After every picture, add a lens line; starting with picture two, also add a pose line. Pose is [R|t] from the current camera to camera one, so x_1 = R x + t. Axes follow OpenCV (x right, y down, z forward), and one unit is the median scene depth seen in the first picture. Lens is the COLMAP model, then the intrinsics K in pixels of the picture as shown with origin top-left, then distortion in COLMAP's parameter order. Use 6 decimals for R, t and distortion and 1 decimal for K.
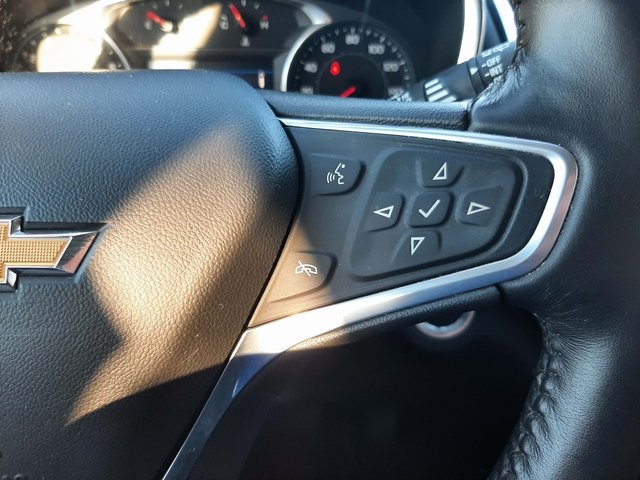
lens RADIAL K [[493.8, 0, 320.0], [0, 493.8, 240.0], [0, 0, 1]] dist [-0.008715, -0.056204]
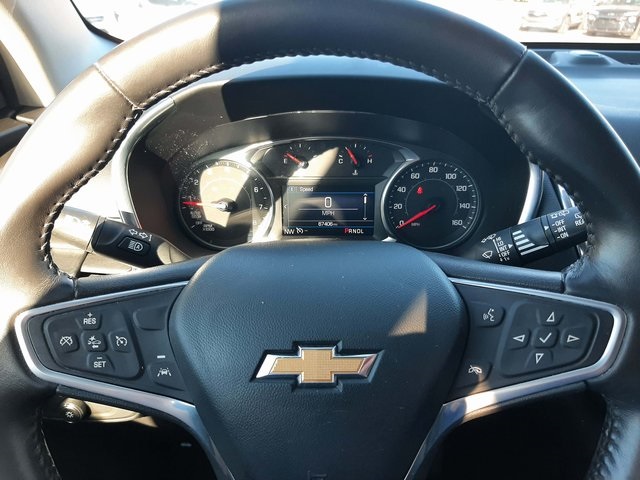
lens RADIAL K [[471.5, 0, 320.0], [0, 471.5, 240.0], [0, 0, 1]] dist [-0.055827, -0.000757]
pose [[0.999093, 0.001166, -0.042565, -0.504199], [-0.005318, 0.995216, -0.097553, -0.235227], [0.042248, 0.097691, 0.994320, -0.726244]]
